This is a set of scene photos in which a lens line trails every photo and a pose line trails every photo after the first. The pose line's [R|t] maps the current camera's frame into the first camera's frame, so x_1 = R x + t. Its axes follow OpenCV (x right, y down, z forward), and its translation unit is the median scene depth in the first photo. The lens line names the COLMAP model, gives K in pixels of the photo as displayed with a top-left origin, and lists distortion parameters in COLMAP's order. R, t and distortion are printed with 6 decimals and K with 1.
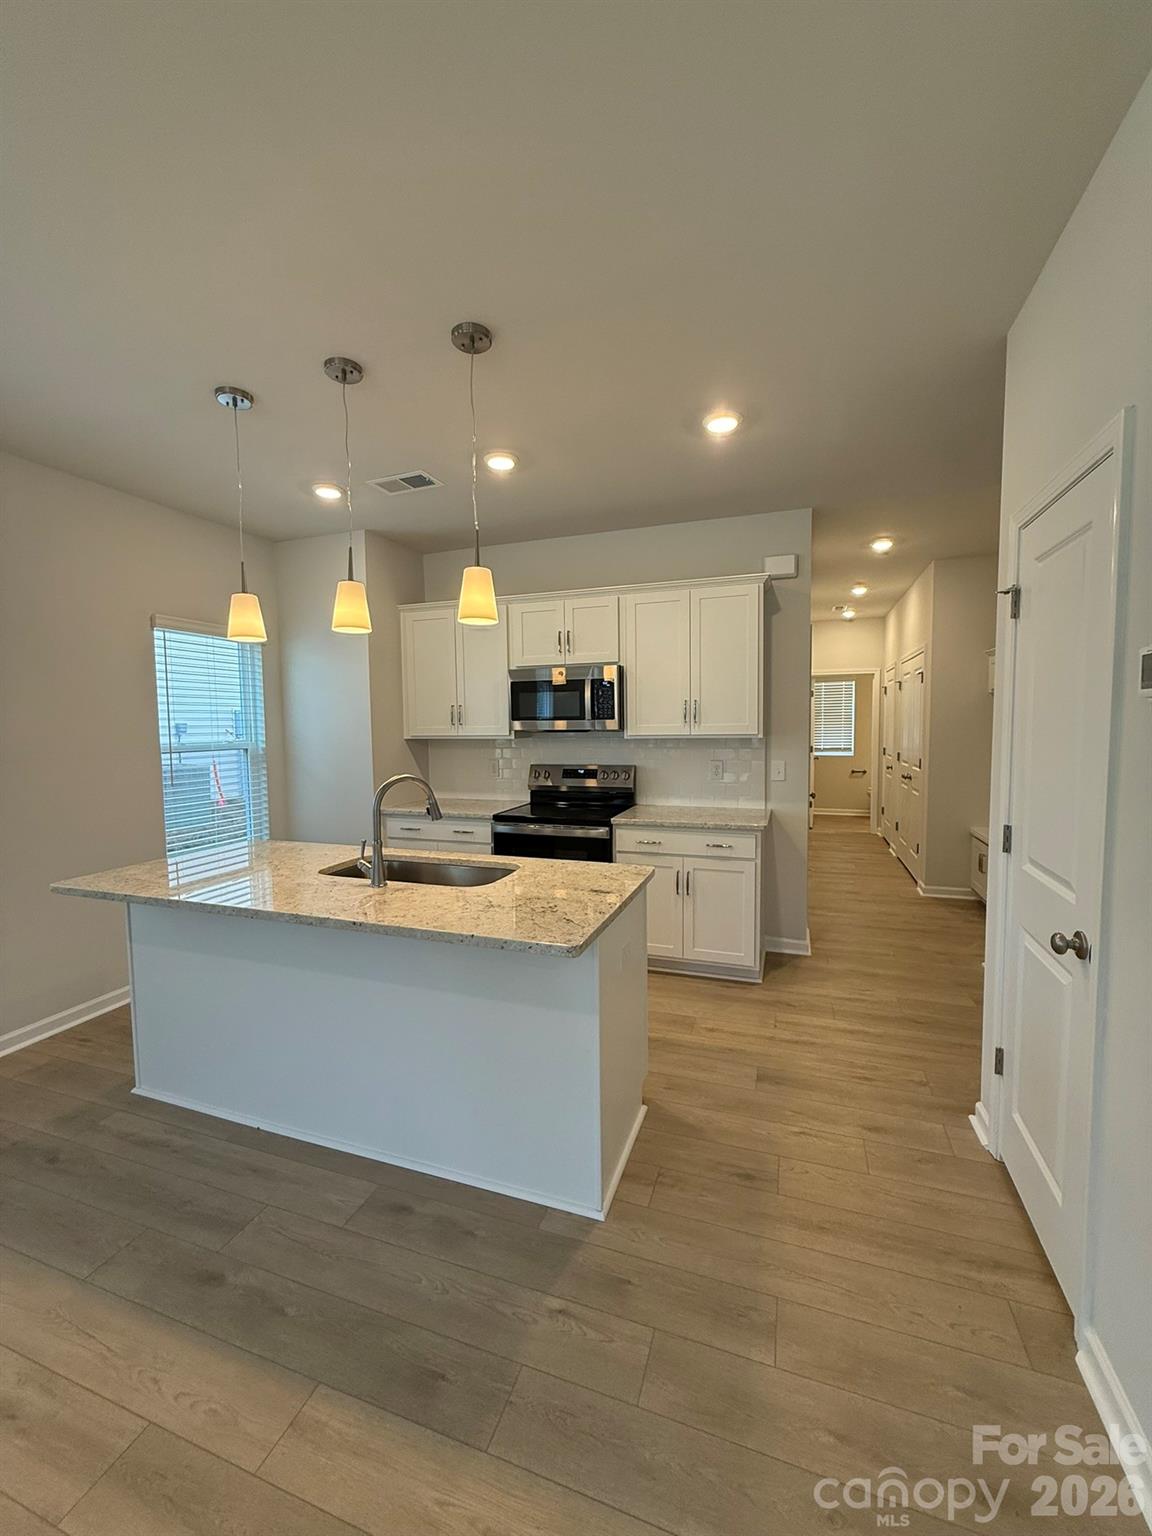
lens RADIAL K [[606.1, 0, 580.0], [0, 606.1, 765.0], [0, 0, 1]] dist [-0.003662, 0.000075]
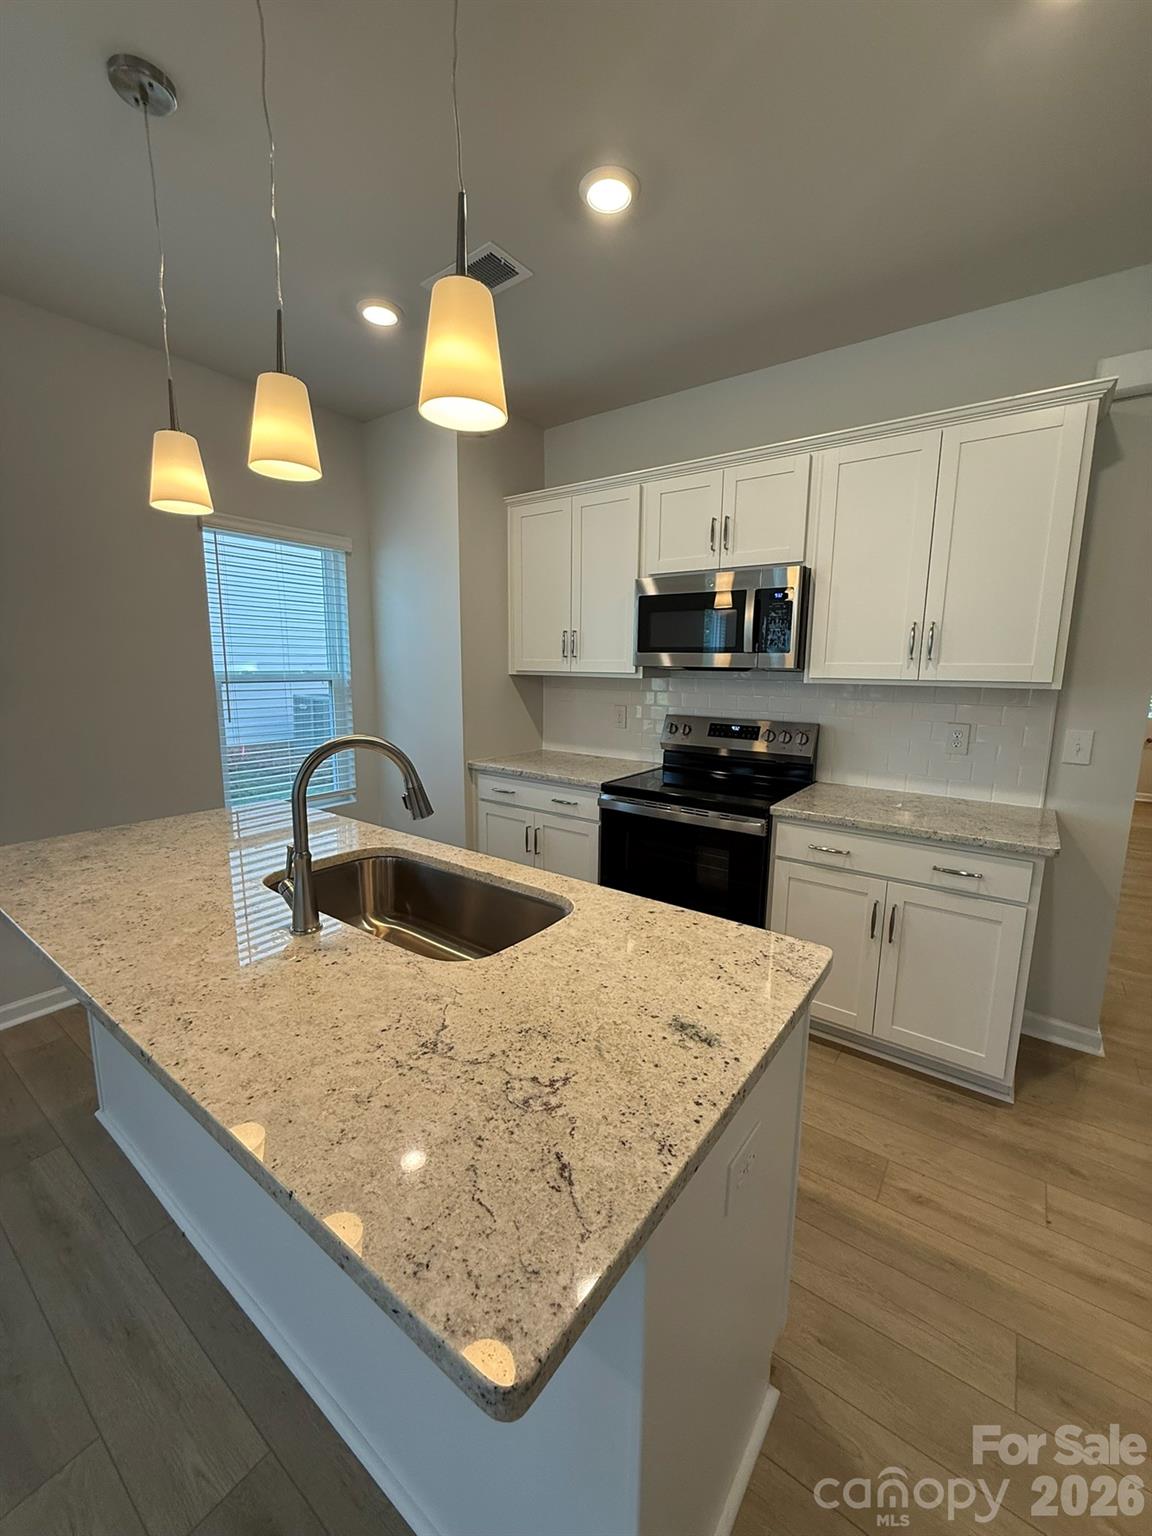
lens RADIAL K [[606.1, 0, 579.1], [0, 606.1, 763.7], [0, 0, 1]] dist [-0.003662, 0.000075]
pose [[0.955603, 0.070239, -0.286165, 0.036354], [-0.042816, 0.993966, 0.100989, -0.013270], [0.291531, -0.084252, 0.952844, 0.315301]]
